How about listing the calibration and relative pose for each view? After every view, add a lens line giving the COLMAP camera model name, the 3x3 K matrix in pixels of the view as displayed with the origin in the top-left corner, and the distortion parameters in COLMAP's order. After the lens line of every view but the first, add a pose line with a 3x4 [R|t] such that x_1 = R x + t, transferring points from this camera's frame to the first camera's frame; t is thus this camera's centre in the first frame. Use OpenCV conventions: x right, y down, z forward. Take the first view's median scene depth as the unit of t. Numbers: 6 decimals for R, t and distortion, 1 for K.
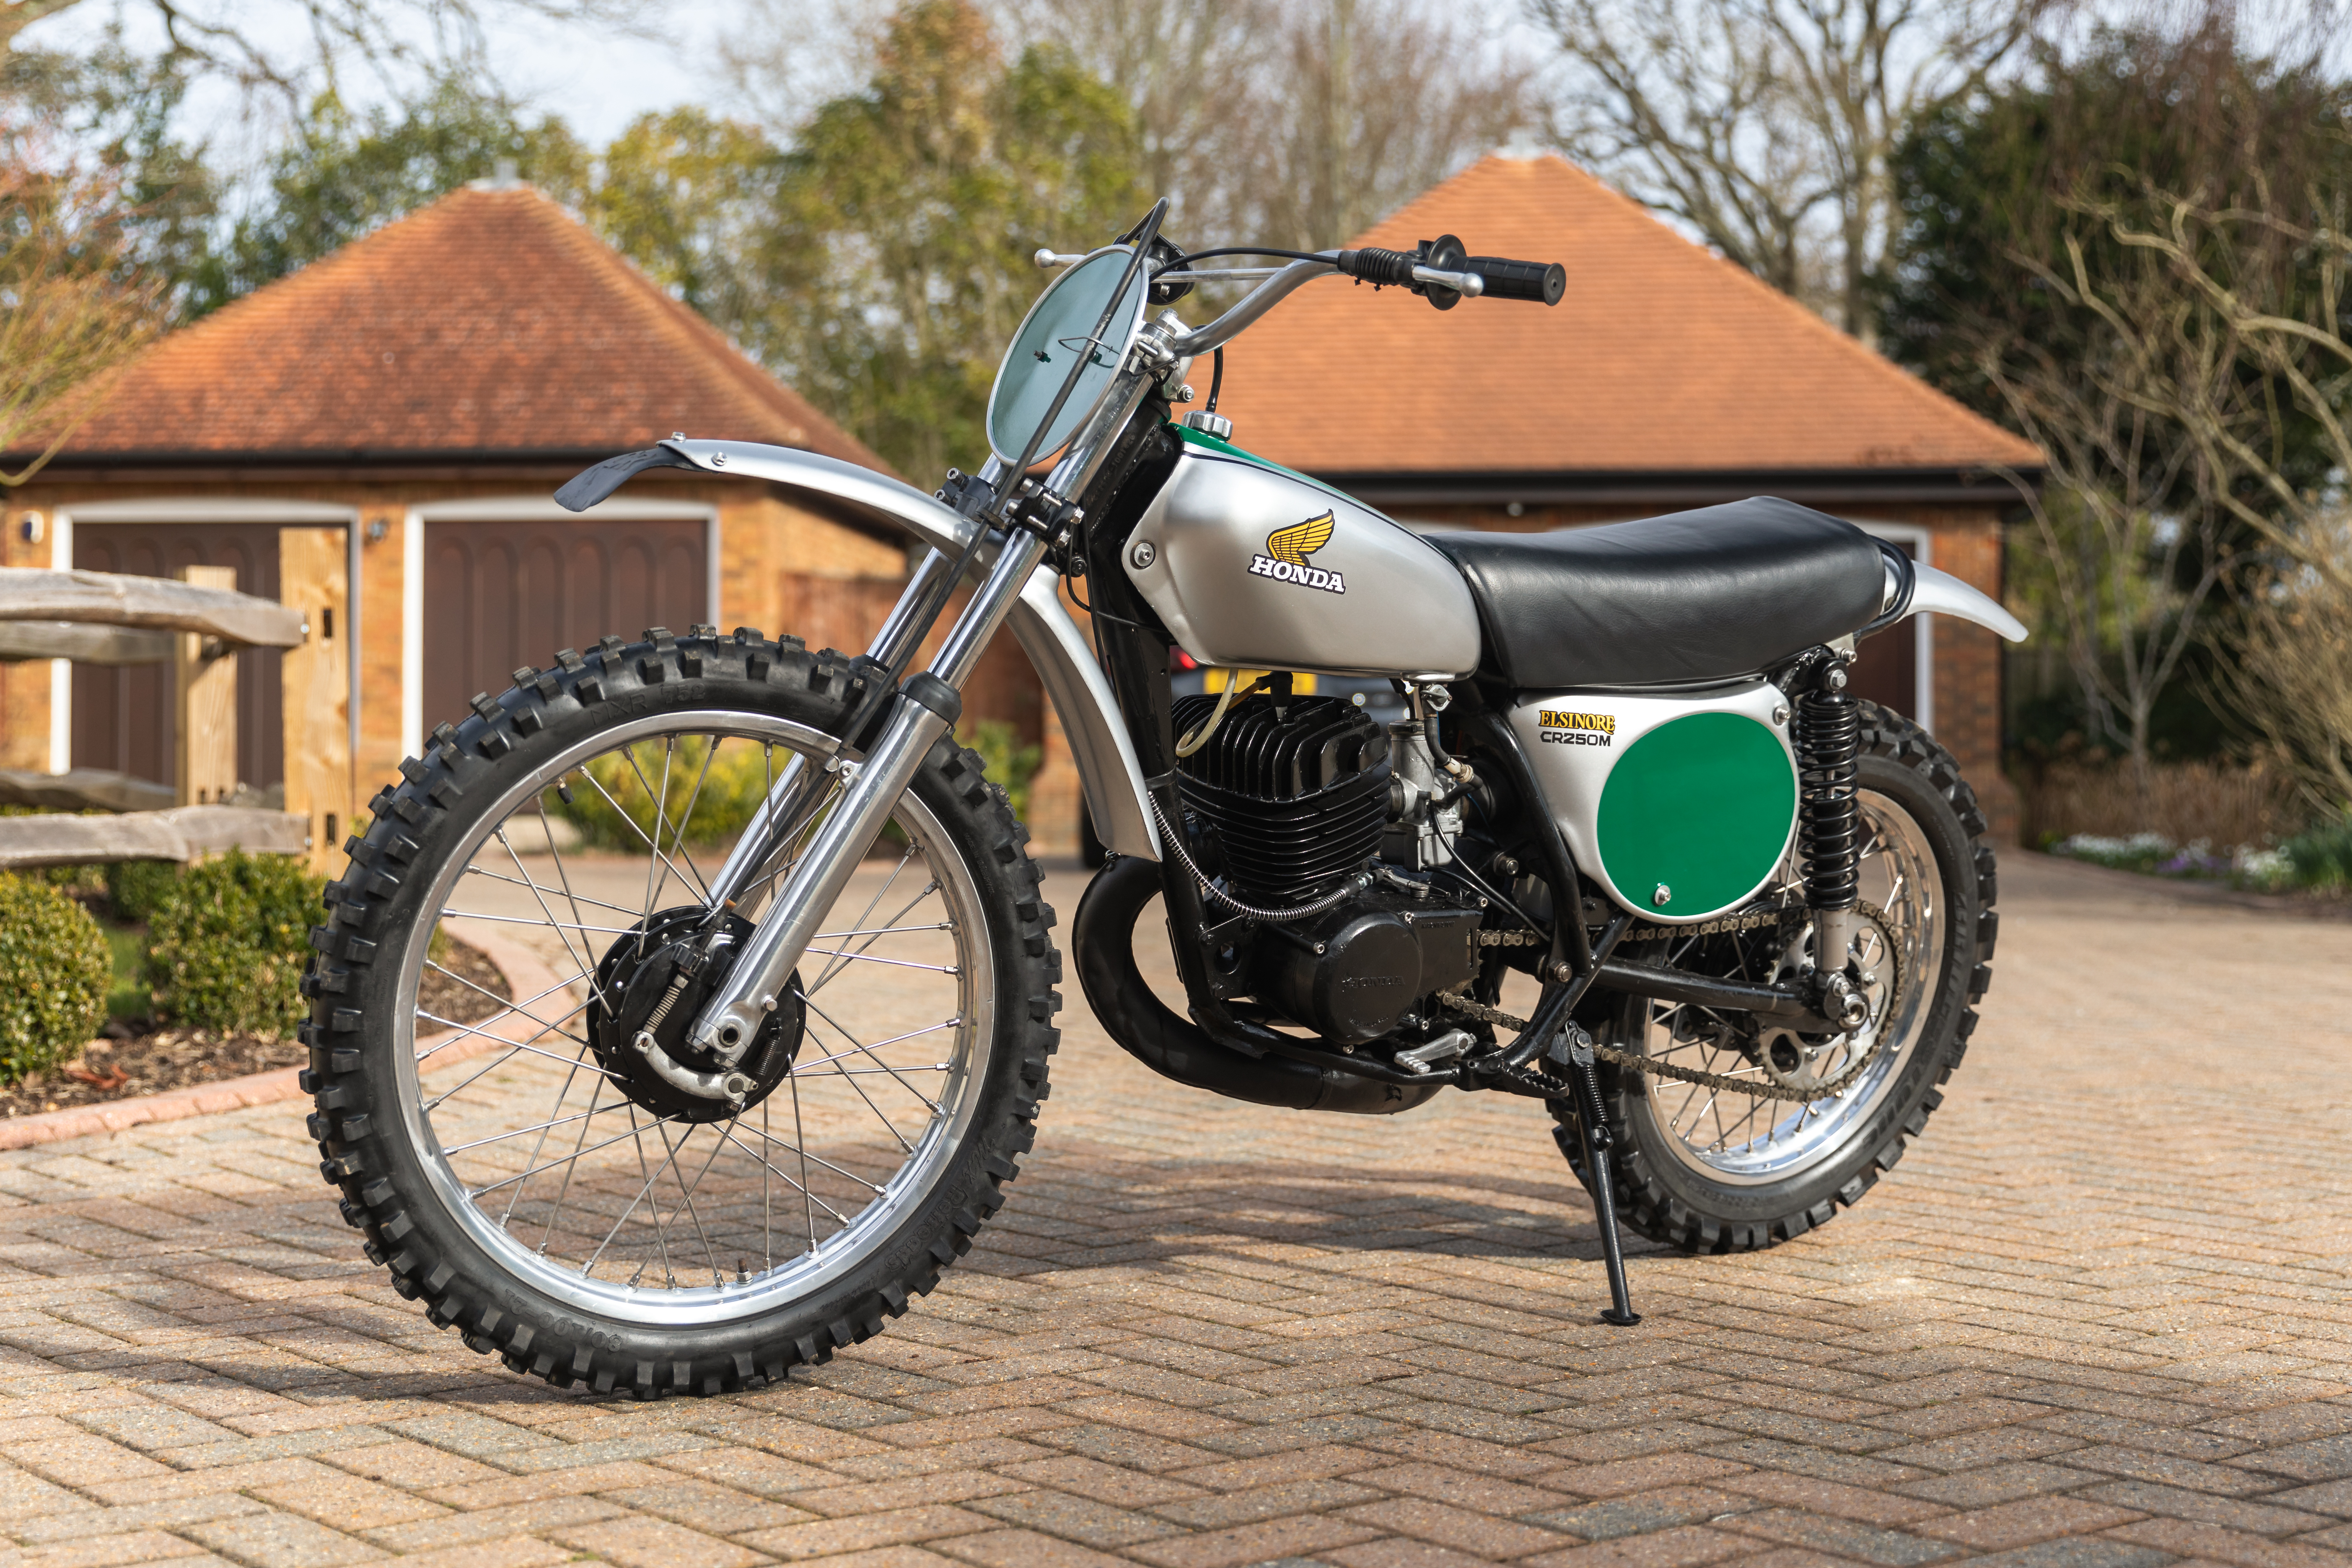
lens RADIAL K [[3275.8, 0, 1199.6], [0, 3275.8, 742.6], [0, 0, 1]] dist [0.000428, -0.002627]
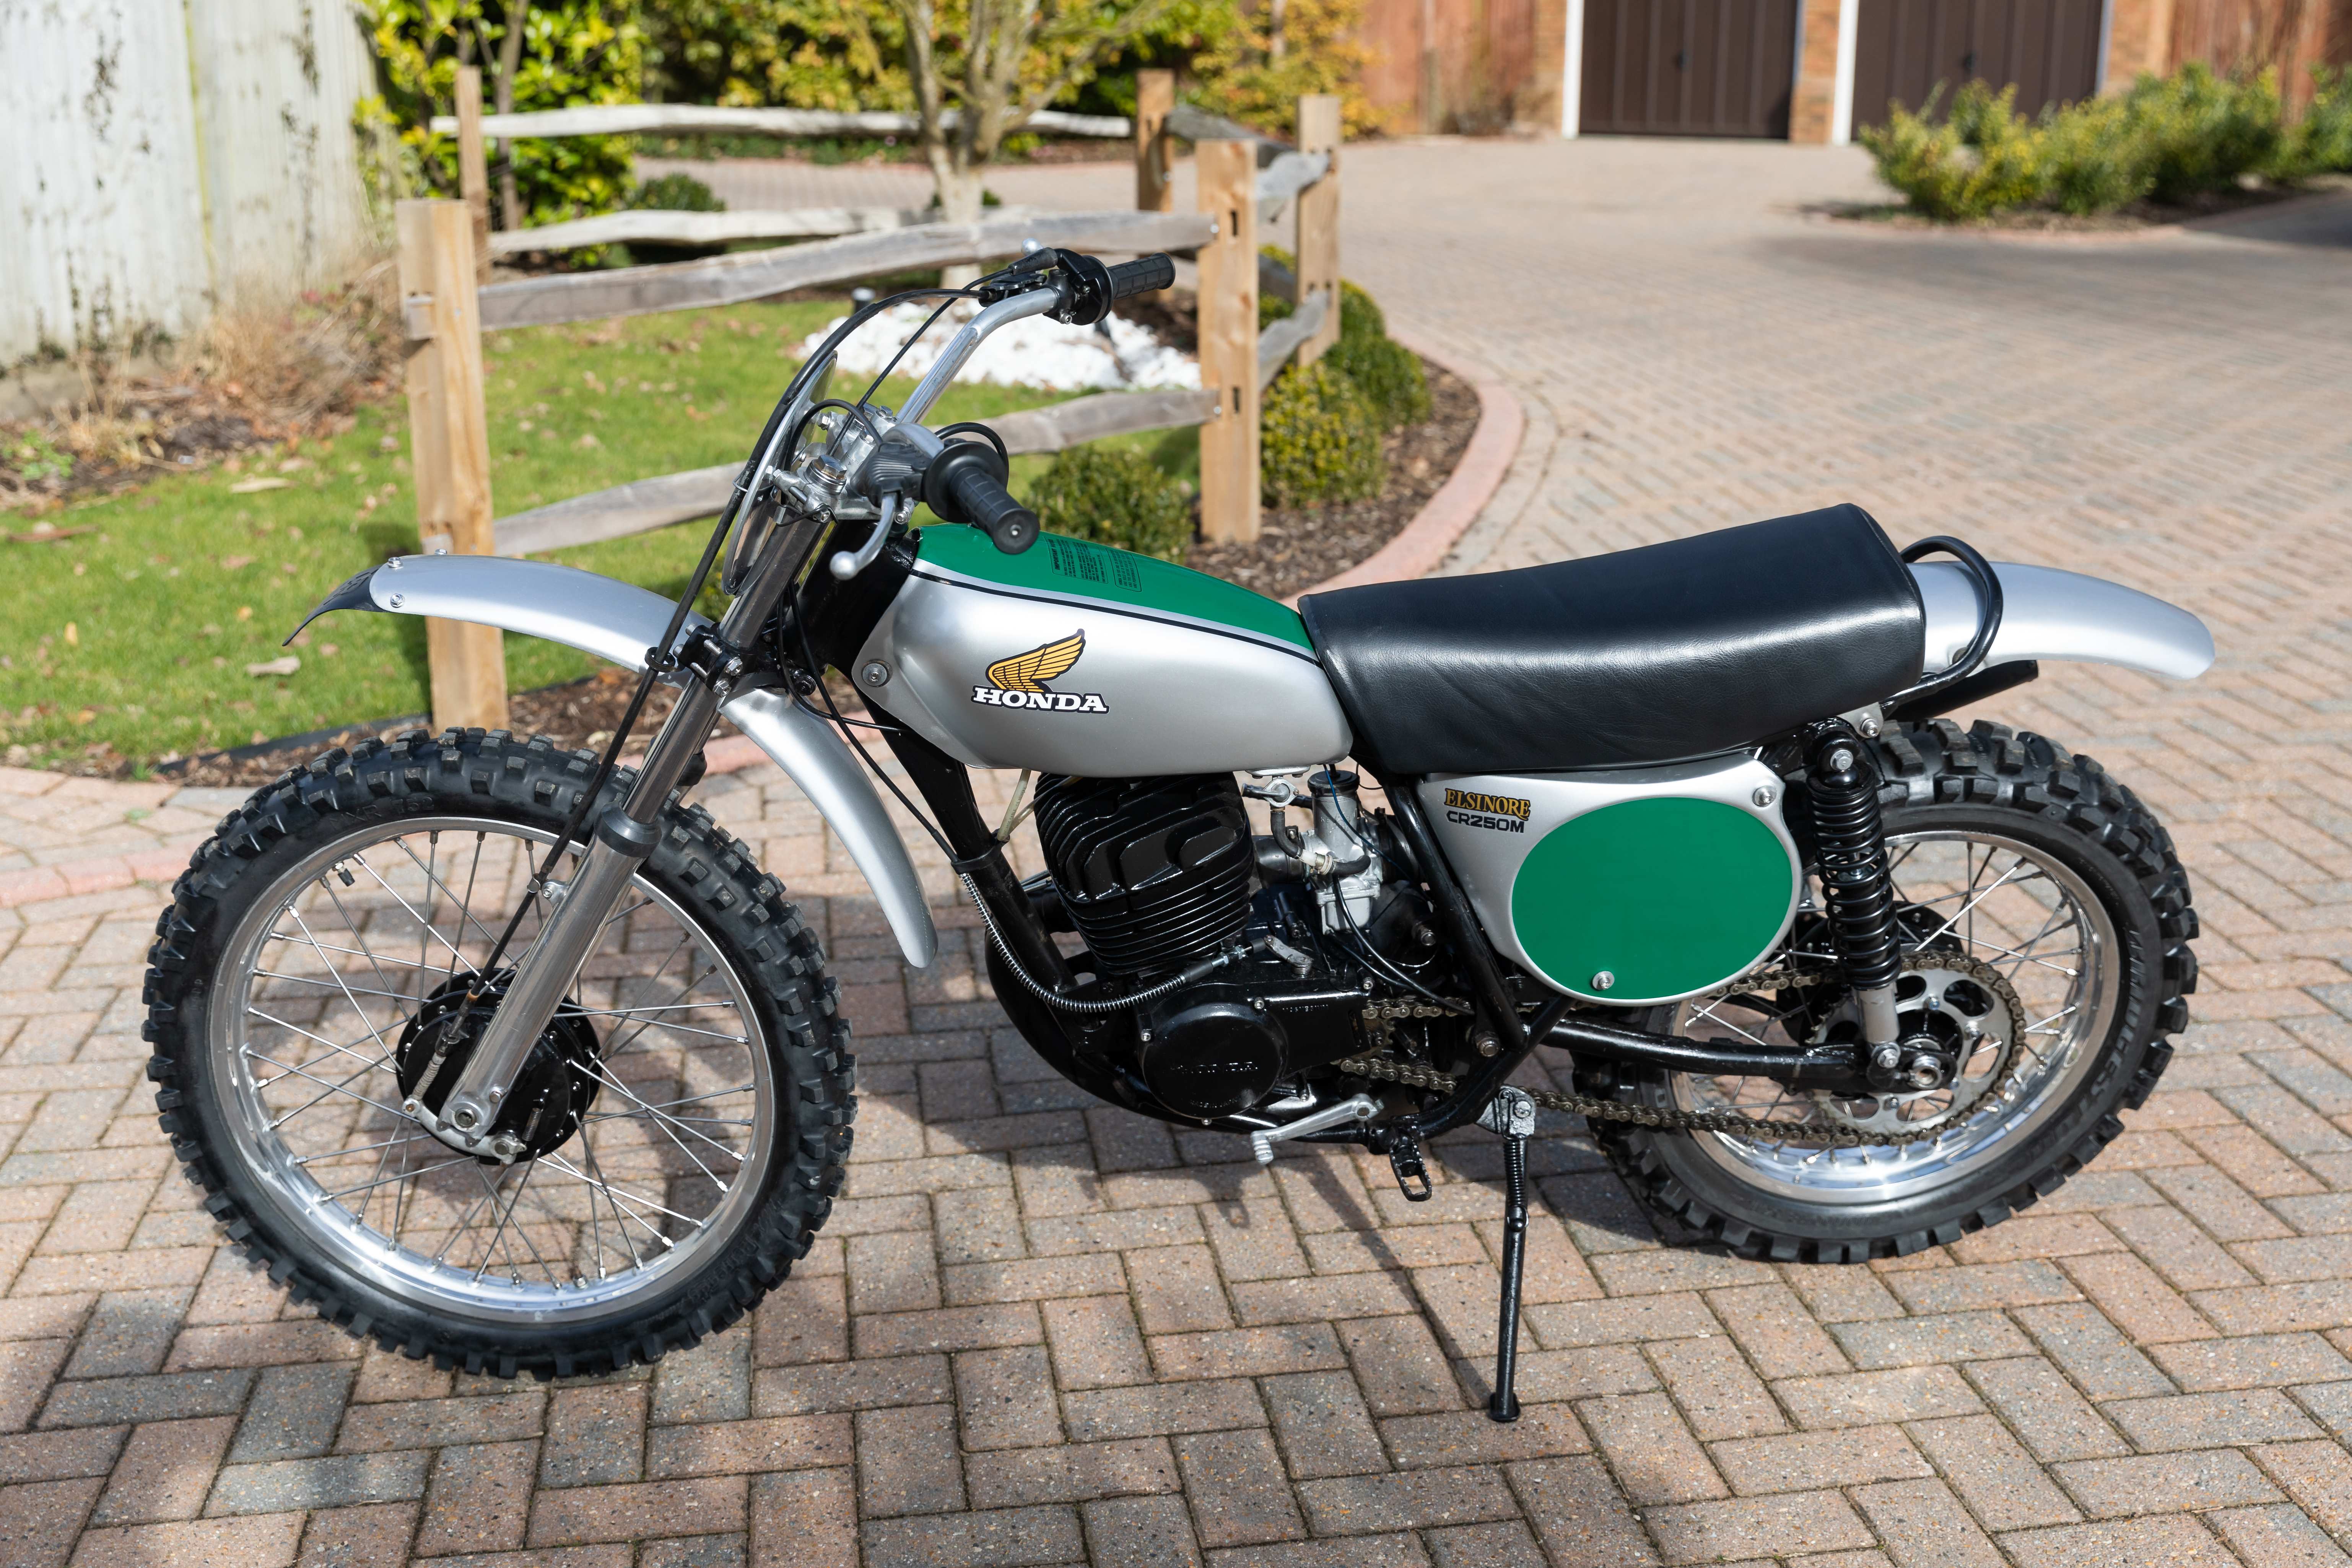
lens RADIAL K [[2593.9, 0, 1252.3], [0, 2593.9, 735.6], [0, 0, 1]] dist [0.004405, 0.008972]
pose [[0.877446, 0.124097, -0.463346, 0.390576], [0.004039, 0.964009, 0.265838, -0.217195], [0.479659, -0.235130, 0.845364, 0.362508]]
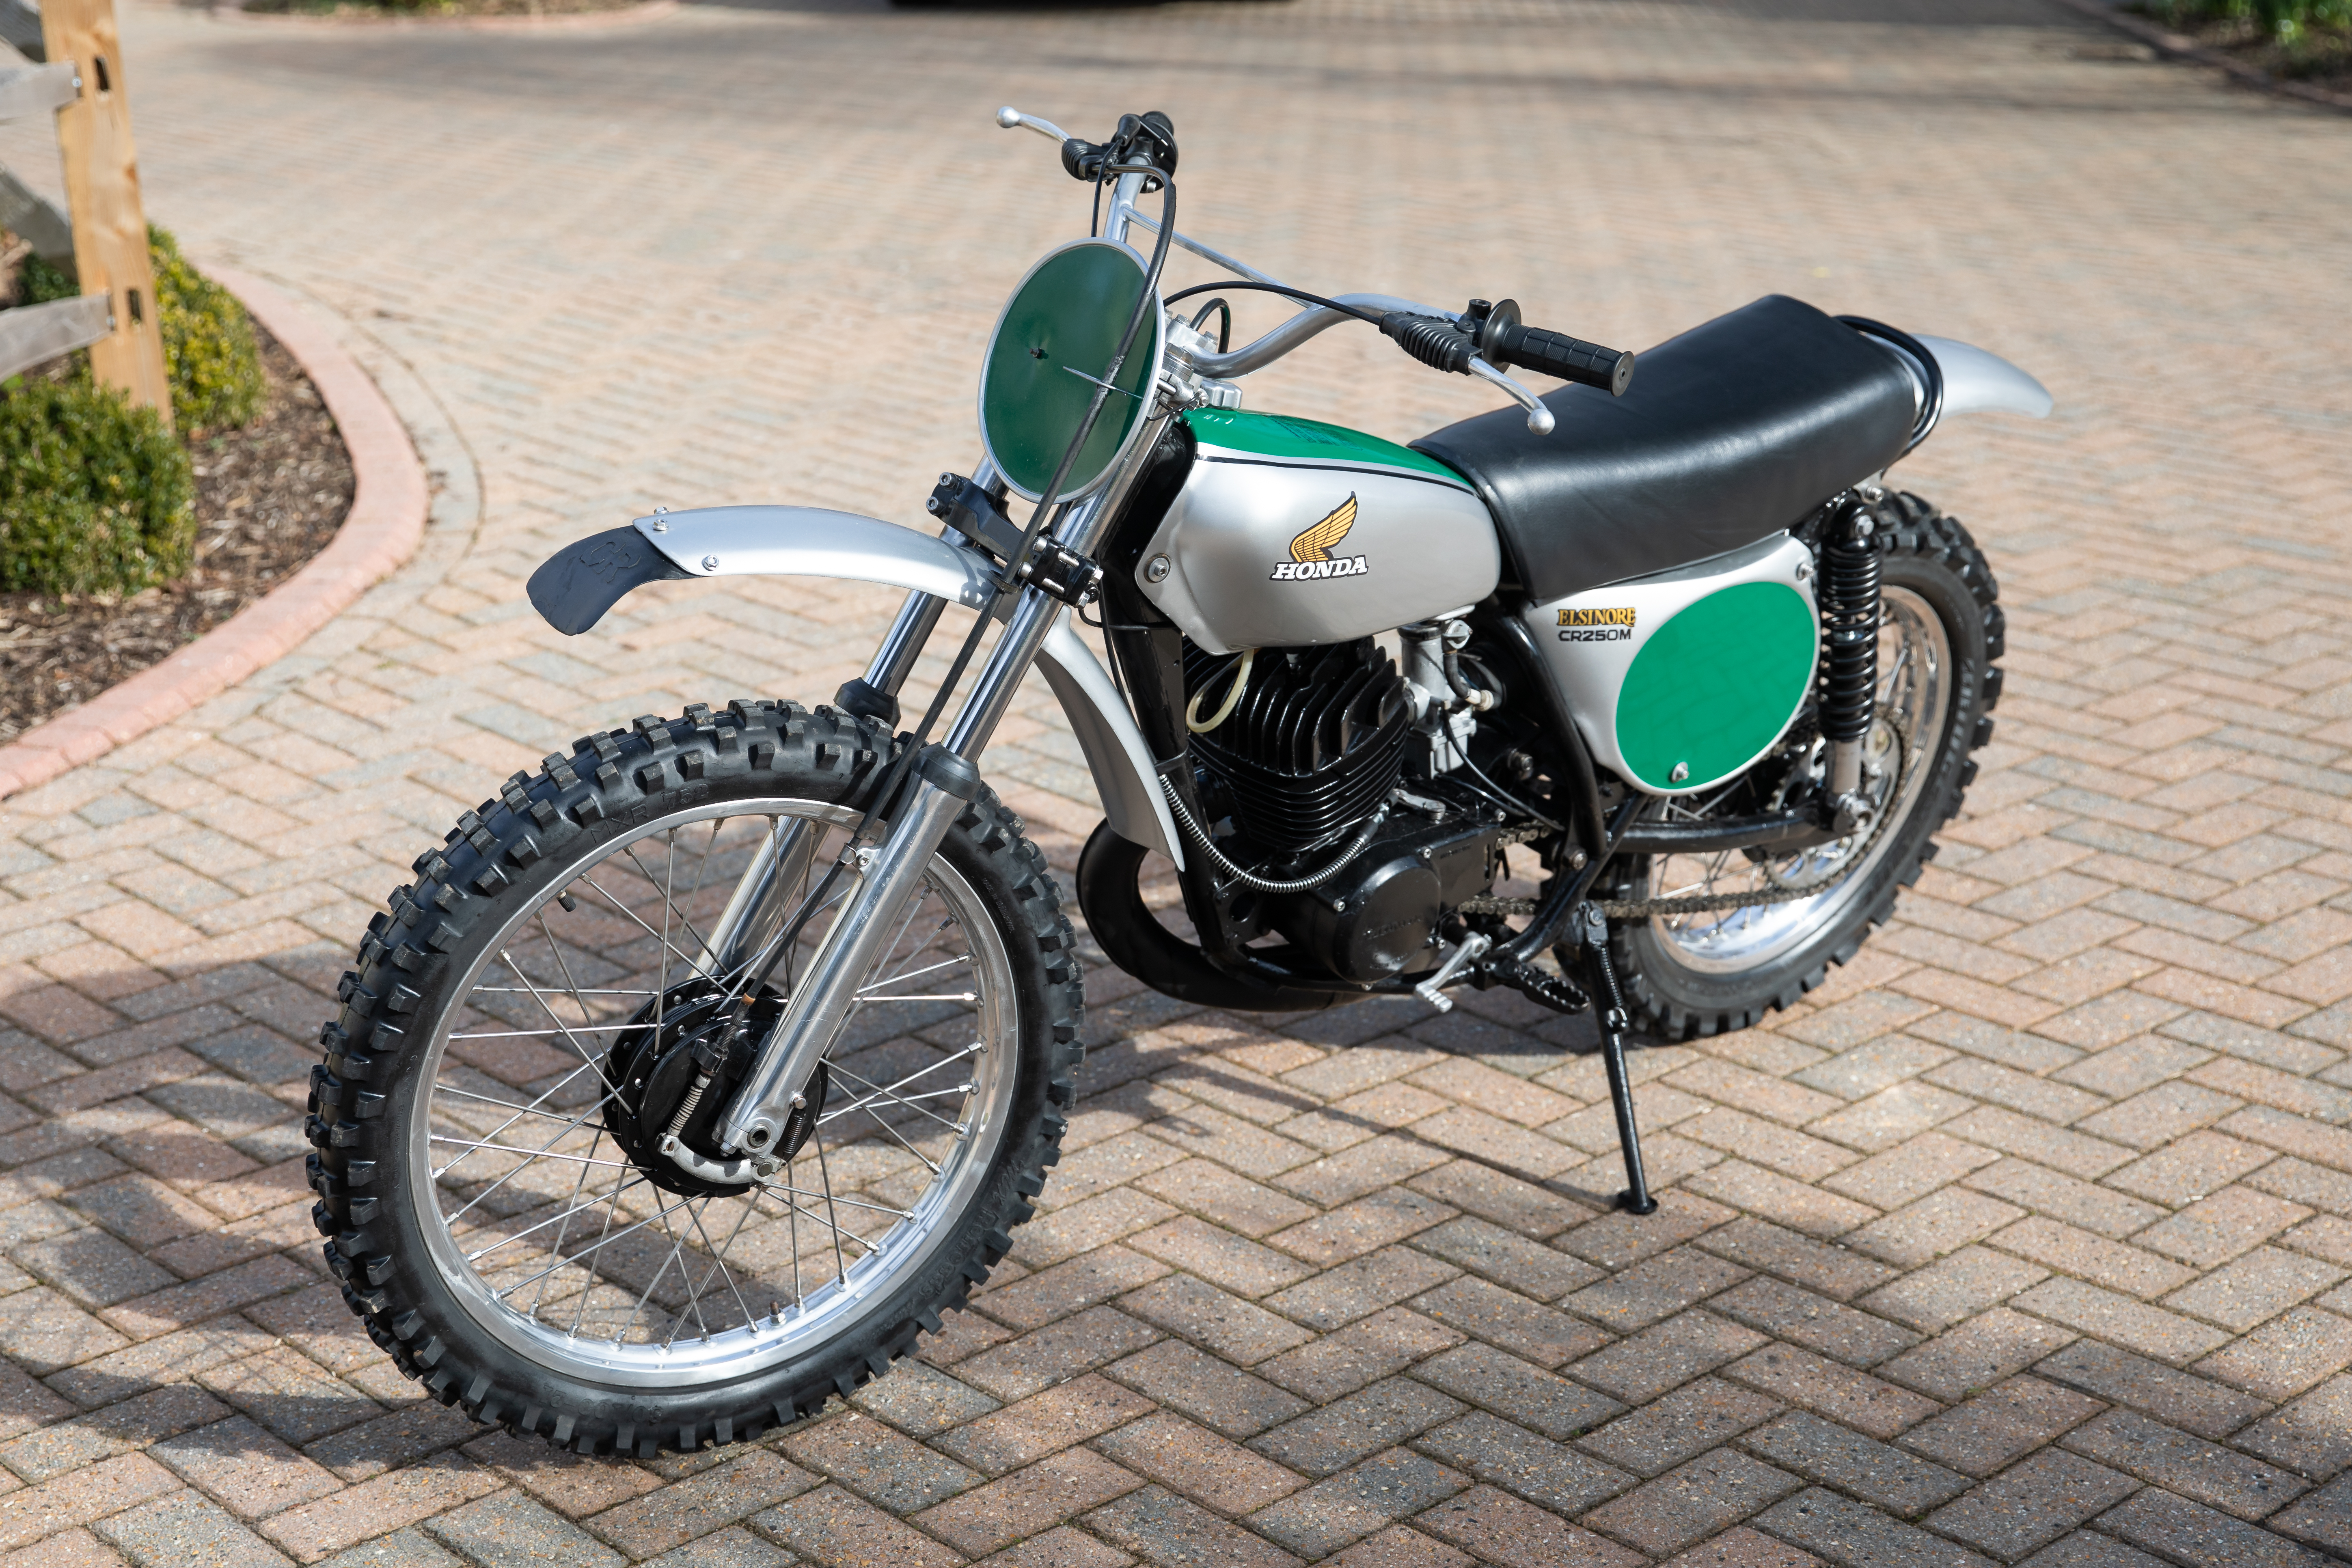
lens RADIAL K [[3463.3, 0, 1212.2], [0, 3463.3, 750.4], [0, 0, 1]] dist [0.068981, 0.046728]
pose [[0.997601, -0.042000, 0.055025, -0.052071], [0.024337, 0.956954, 0.289216, -0.261855], [-0.064804, -0.287183, 0.955681, 0.040129]]
